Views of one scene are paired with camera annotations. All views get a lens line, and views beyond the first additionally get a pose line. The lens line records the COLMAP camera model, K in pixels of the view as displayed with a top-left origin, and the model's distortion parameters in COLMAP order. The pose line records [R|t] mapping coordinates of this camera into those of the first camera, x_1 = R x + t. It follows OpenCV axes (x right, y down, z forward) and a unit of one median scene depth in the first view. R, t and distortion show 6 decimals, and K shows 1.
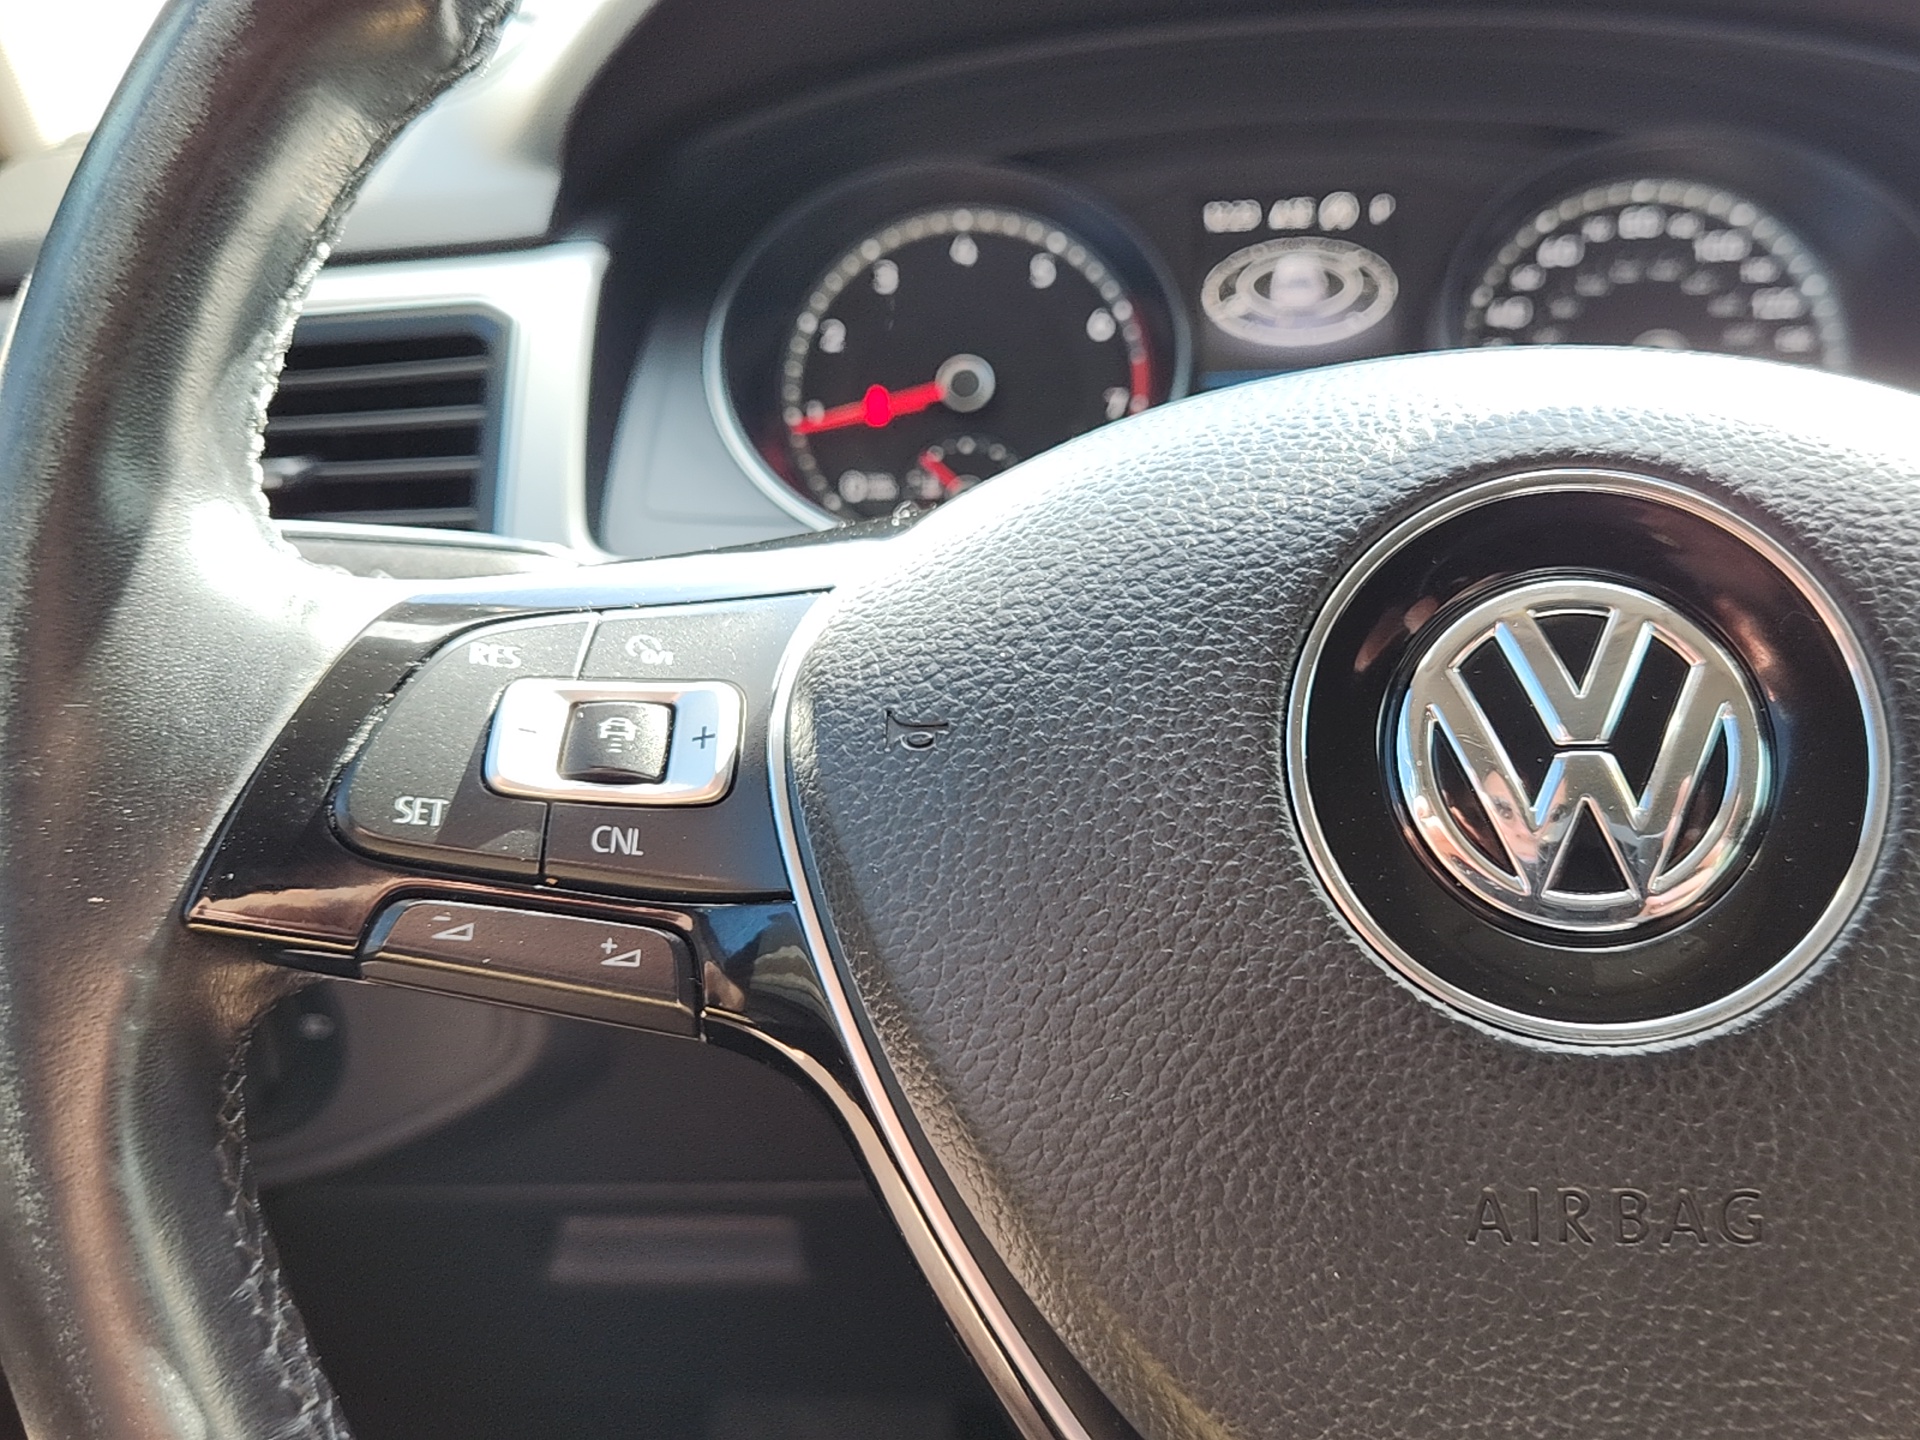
lens RADIAL K [[2027.0, 0, 962.2], [0, 2027.0, 753.1], [0, 0, 1]] dist [0.009997, 0.038776]
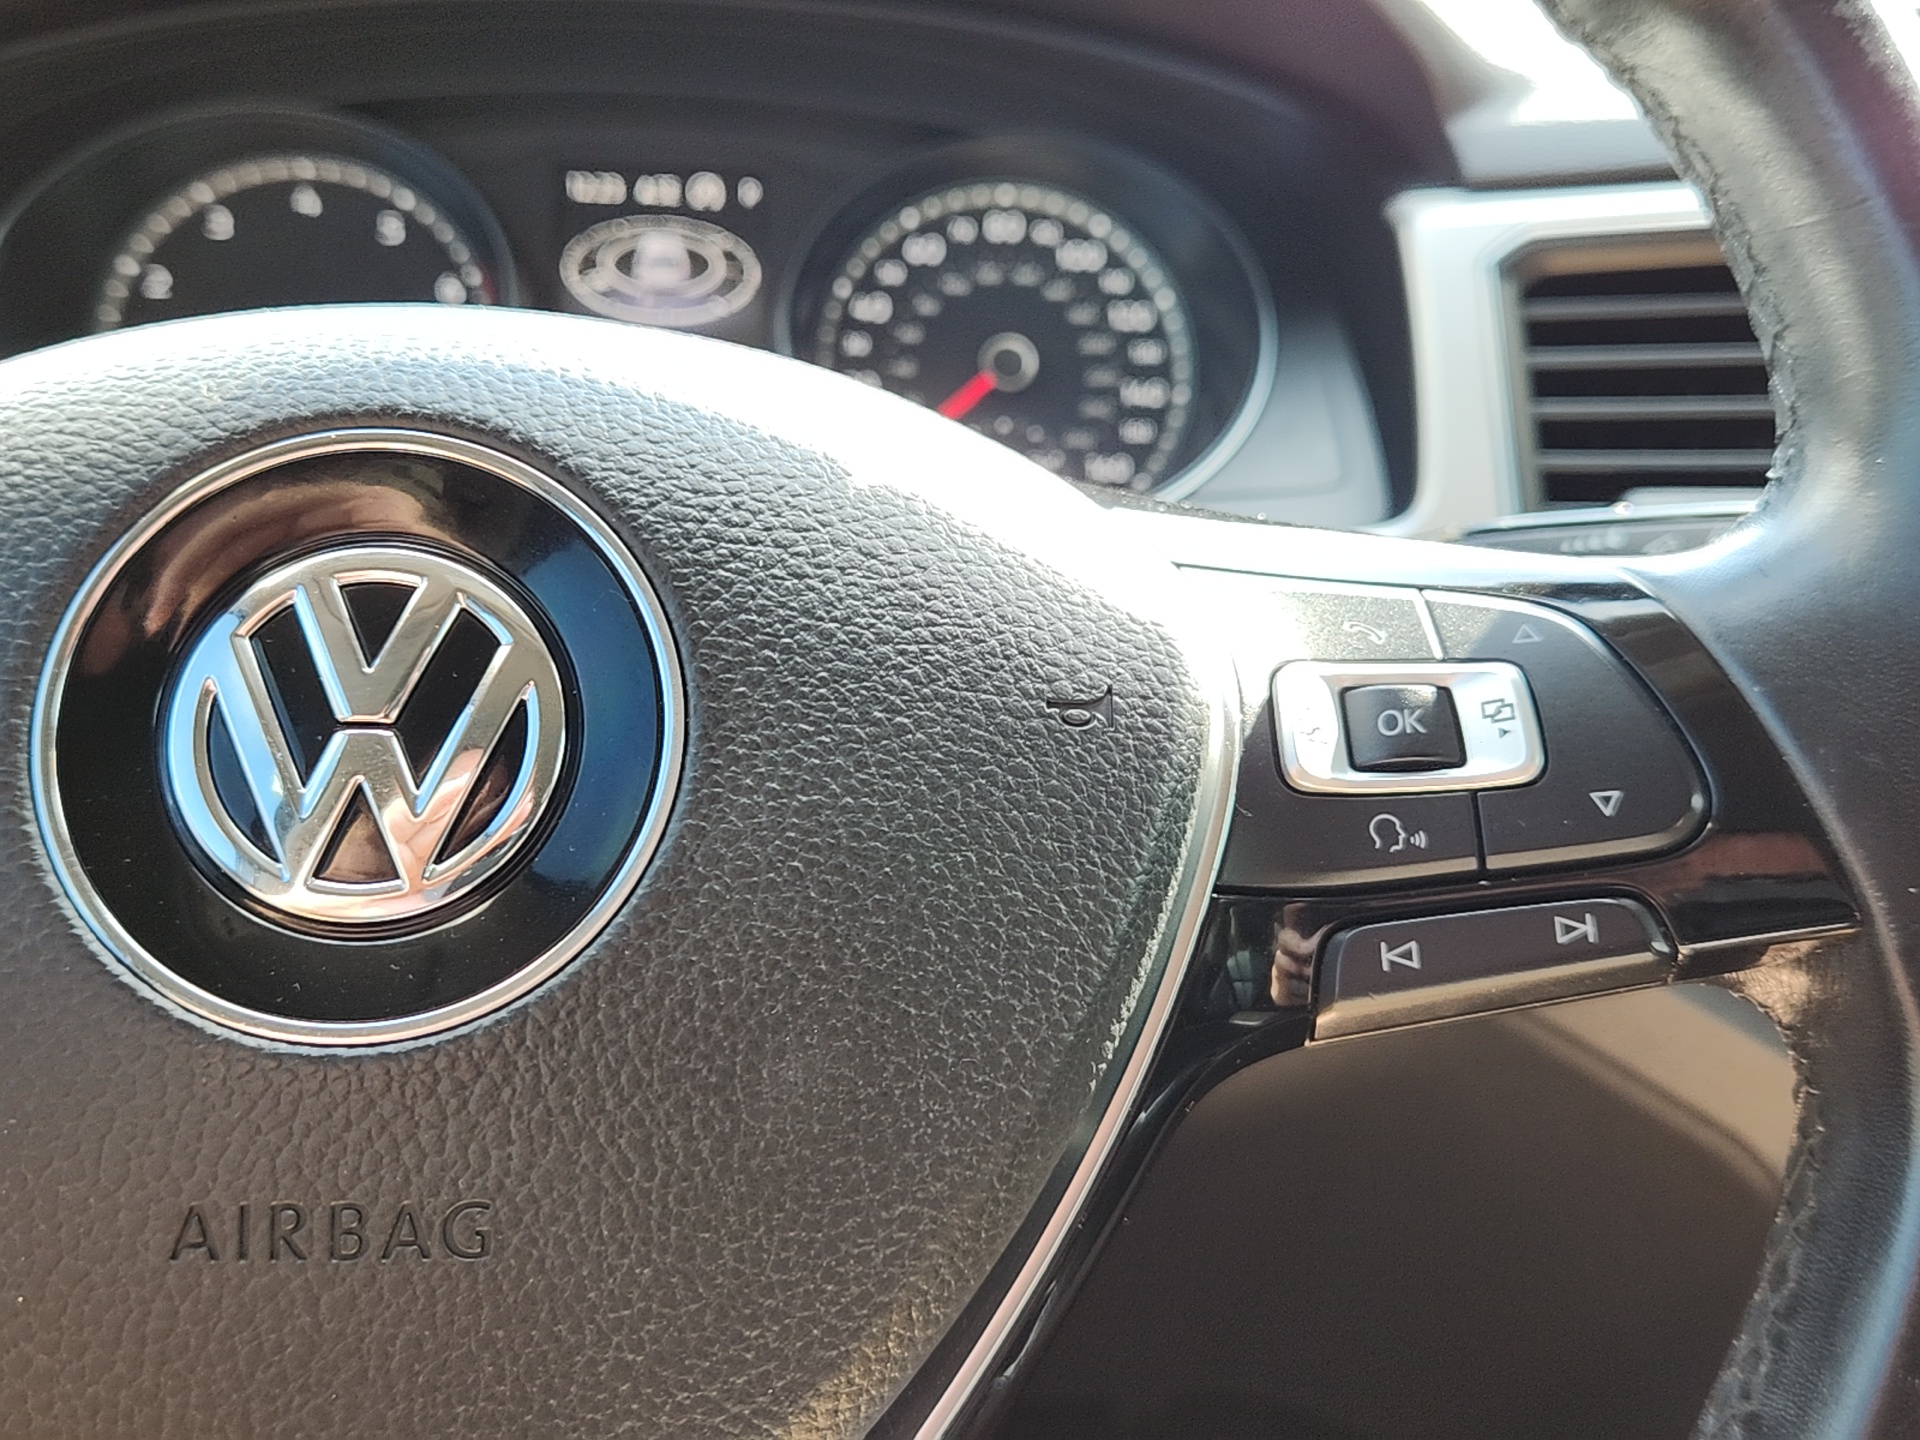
lens RADIAL K [[2037.3, 0, 960.0], [0, 2037.3, 720.0], [0, 0, 1]] dist [0.094526, -0.169458]
pose [[0.985807, 0.031453, 0.164909, 0.404798], [-0.028939, 0.999426, -0.017631, 0.003326], [-0.165369, 0.012608, 0.986151, 0.026108]]
